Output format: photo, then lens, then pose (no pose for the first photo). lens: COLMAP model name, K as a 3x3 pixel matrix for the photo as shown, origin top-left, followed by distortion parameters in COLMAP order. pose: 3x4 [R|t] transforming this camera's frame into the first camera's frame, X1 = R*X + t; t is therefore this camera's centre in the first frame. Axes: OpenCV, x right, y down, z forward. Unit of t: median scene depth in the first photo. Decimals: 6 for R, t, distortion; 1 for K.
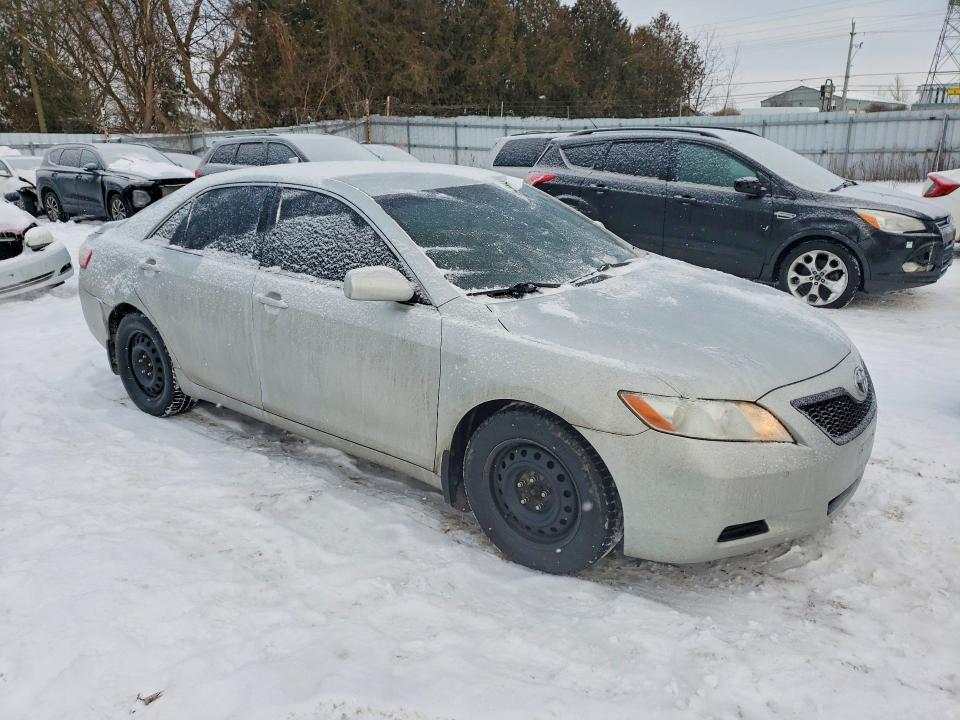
lens RADIAL K [[815.7, 0, 480.0], [0, 815.7, 360.0], [0, 0, 1]] dist [-0.000541, 0.054422]
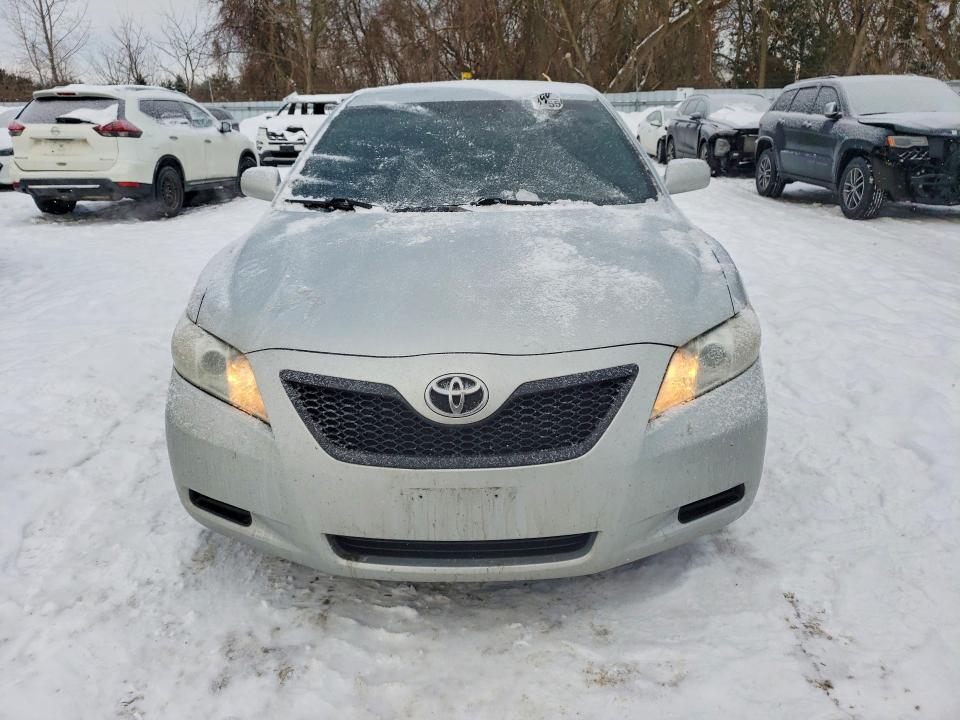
lens RADIAL K [[815.7, 0, 480.0], [0, 815.7, 360.0], [0, 0, 1]] dist [-0.000541, 0.054422]
pose [[0.553331, 0.250699, -0.794339, 0.924871], [-0.222851, 0.963425, 0.148828, -0.092447], [0.802597, 0.094668, 0.588962, 0.626709]]
